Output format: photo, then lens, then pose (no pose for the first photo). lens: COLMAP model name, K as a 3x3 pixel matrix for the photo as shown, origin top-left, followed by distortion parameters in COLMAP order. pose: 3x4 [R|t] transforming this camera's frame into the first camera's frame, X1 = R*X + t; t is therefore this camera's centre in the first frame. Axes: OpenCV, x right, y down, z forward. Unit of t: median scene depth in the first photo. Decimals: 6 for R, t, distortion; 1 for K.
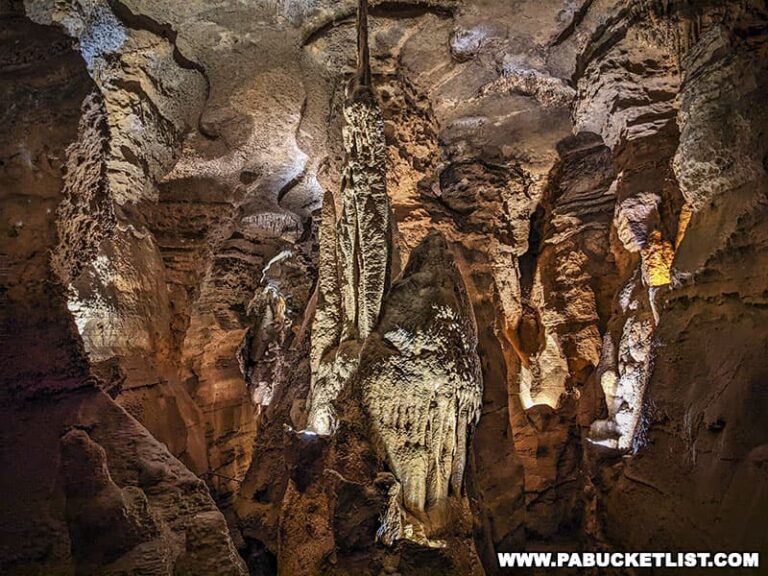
lens RADIAL K [[592.7, 0, 380.3], [0, 592.7, 291.2], [0, 0, 1]] dist [0.032342, -0.046628]
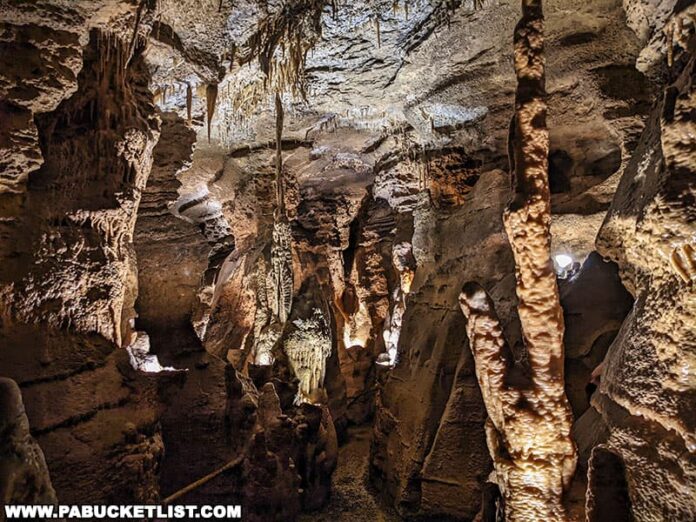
lens RADIAL K [[537.2, 0, 348.6], [0, 537.2, 258.6], [0, 0, 1]] dist [0.032342, -0.046628]
pose [[0.968947, -0.001540, 0.247264, -0.196820], [-0.005927, 0.999549, 0.029451, -0.155188], [-0.247197, -0.030002, 0.968501, -0.720832]]
